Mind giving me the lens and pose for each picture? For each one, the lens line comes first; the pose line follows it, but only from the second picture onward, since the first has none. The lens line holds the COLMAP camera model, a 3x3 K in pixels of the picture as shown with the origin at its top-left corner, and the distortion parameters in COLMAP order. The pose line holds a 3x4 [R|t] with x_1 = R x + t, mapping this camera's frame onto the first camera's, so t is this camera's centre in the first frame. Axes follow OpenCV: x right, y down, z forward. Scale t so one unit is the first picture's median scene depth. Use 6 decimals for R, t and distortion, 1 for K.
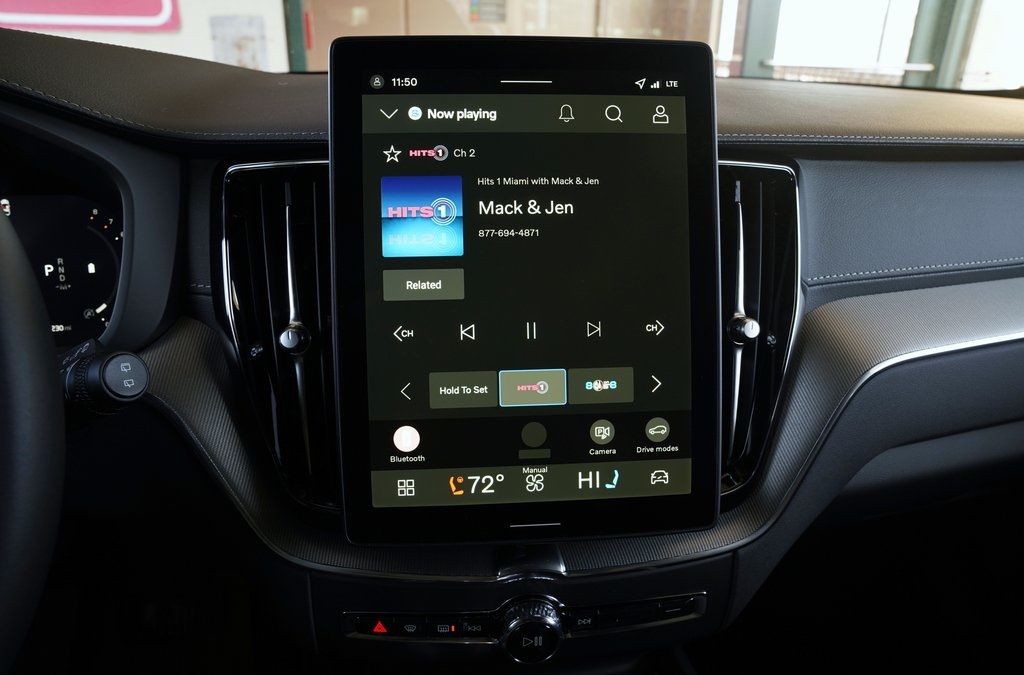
lens RADIAL K [[712.9, 0, 516.2], [0, 712.9, 337.6], [0, 0, 1]] dist [-0.087652, 0.004523]
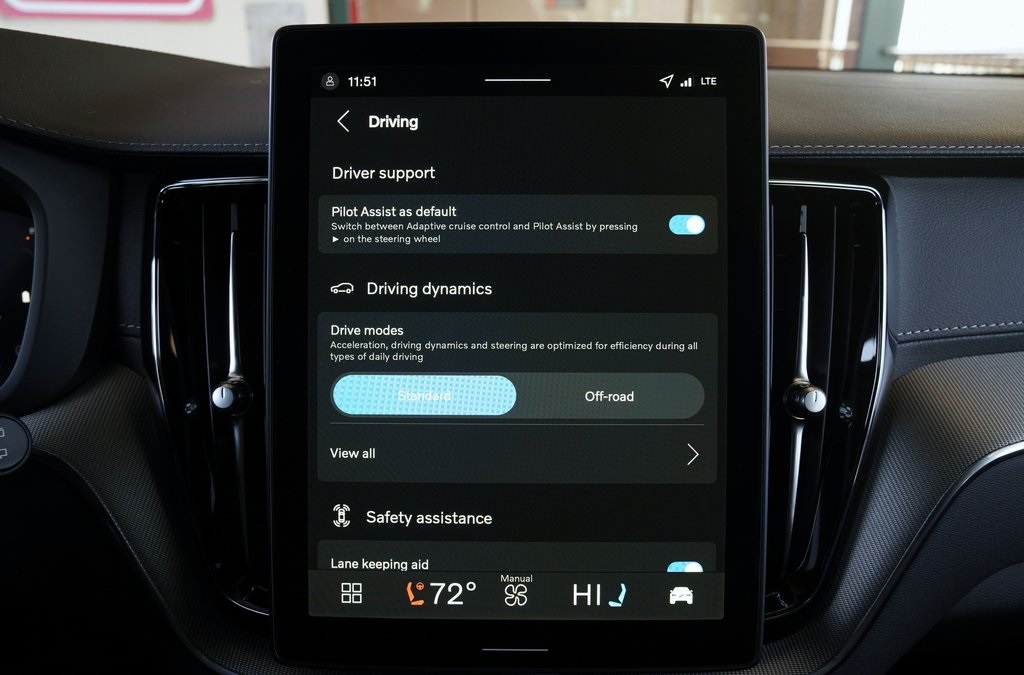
lens RADIAL K [[808.8, 0, 516.6], [0, 808.8, 336.2], [0, 0, 1]] dist [-0.048084, 0.001749]
pose [[0.994906, 0.024372, -0.097812, 0.104787], [-0.027790, 0.999044, -0.033739, -0.047061], [0.096896, 0.036285, 0.994633, 0.116302]]
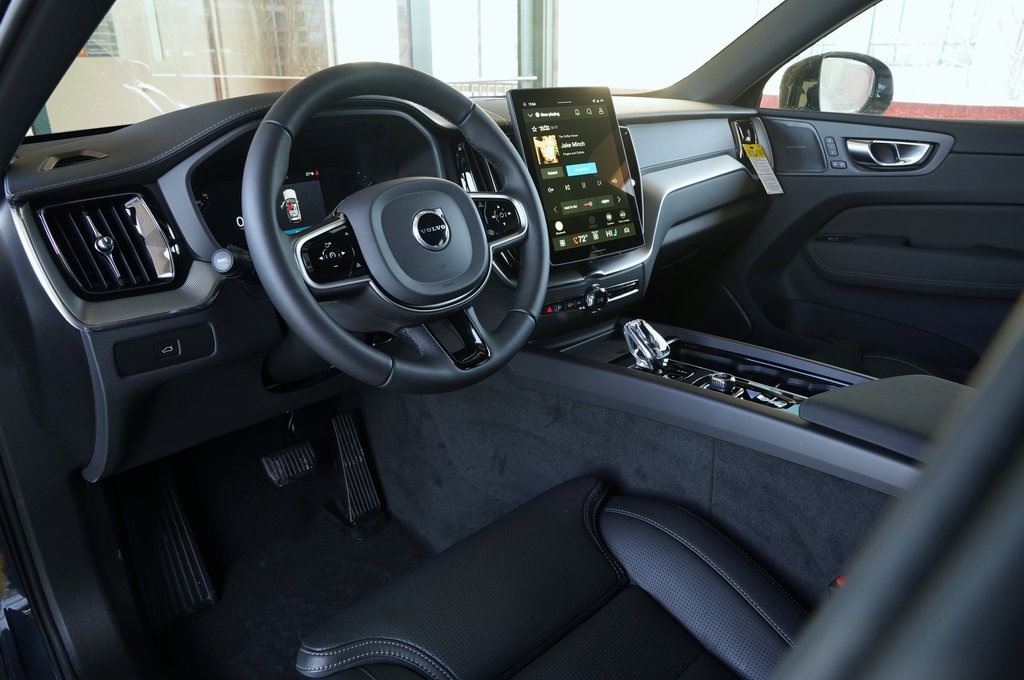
lens RADIAL K [[712.3, 0, 514.7], [0, 712.3, 341.1], [0, 0, 1]] dist [-0.134449, 0.107897]
pose [[0.847453, -0.216820, 0.484575, -1.738947], [0.224960, 0.973456, 0.042143, 0.420624], [-0.480850, 0.073296, 0.873734, -1.335933]]
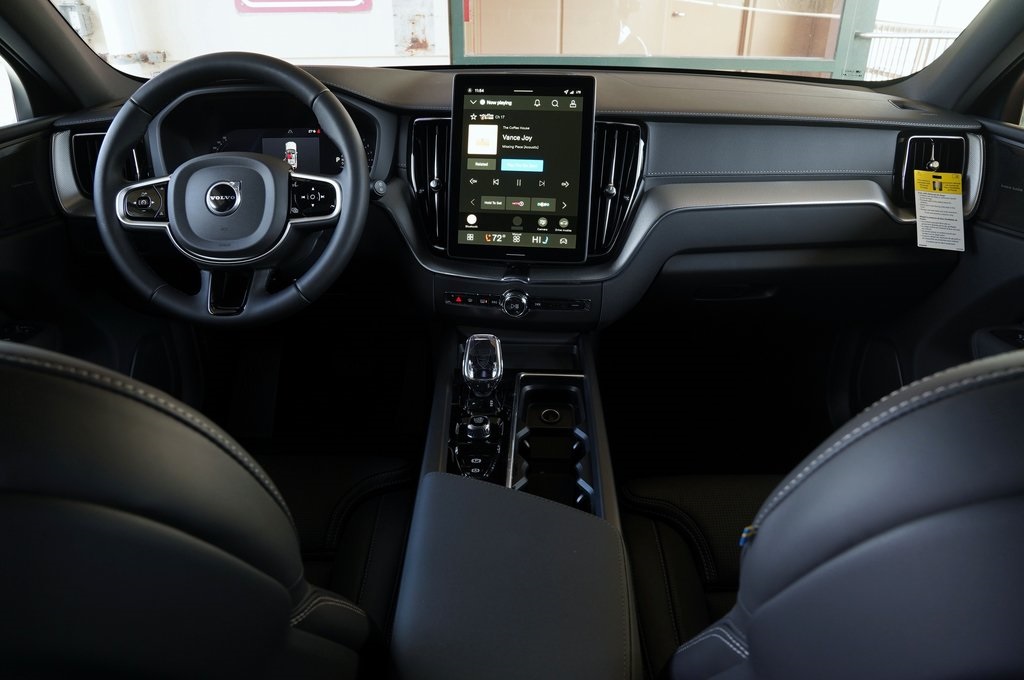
lens RADIAL K [[712.3, 0, 514.7], [0, 712.3, 341.1], [0, 0, 1]] dist [-0.134449, 0.107897]
pose [[0.976342, 0.087488, -0.197742, 0.585431], [-0.073661, 0.994365, 0.076242, 0.382104], [0.203298, -0.059873, 0.977285, -1.664392]]
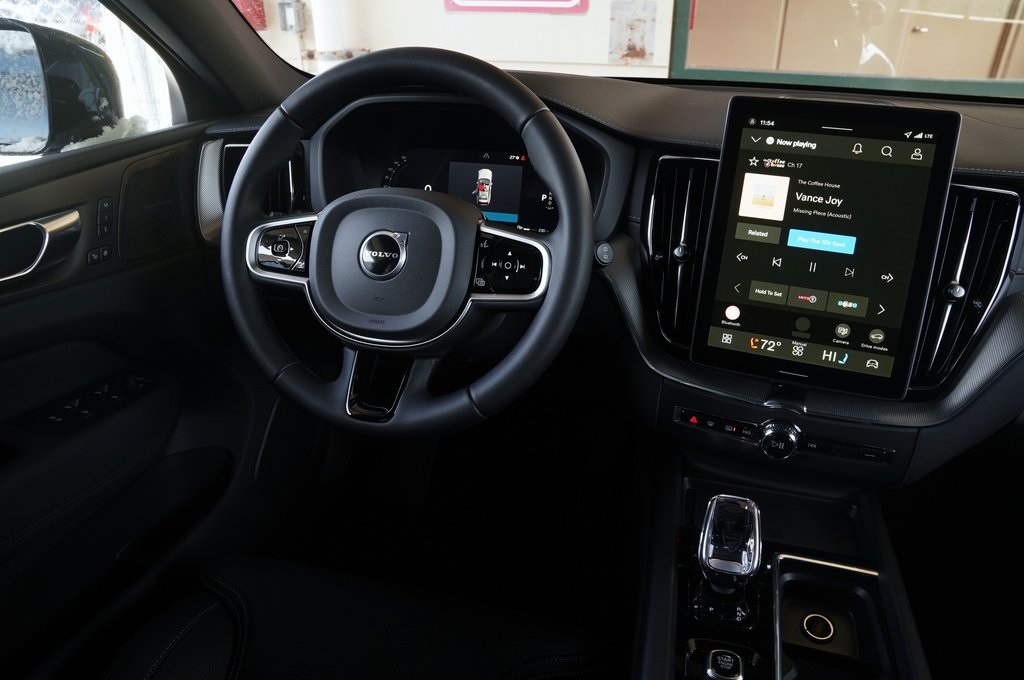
lens RADIAL K [[712.3, 0, 514.7], [0, 712.3, 341.1], [0, 0, 1]] dist [-0.134449, 0.107897]
pose [[0.885484, 0.198956, -0.419922, 0.128486], [-0.175248, 0.979954, 0.094751, 0.136659], [0.430356, -0.010310, 0.902601, -0.903784]]
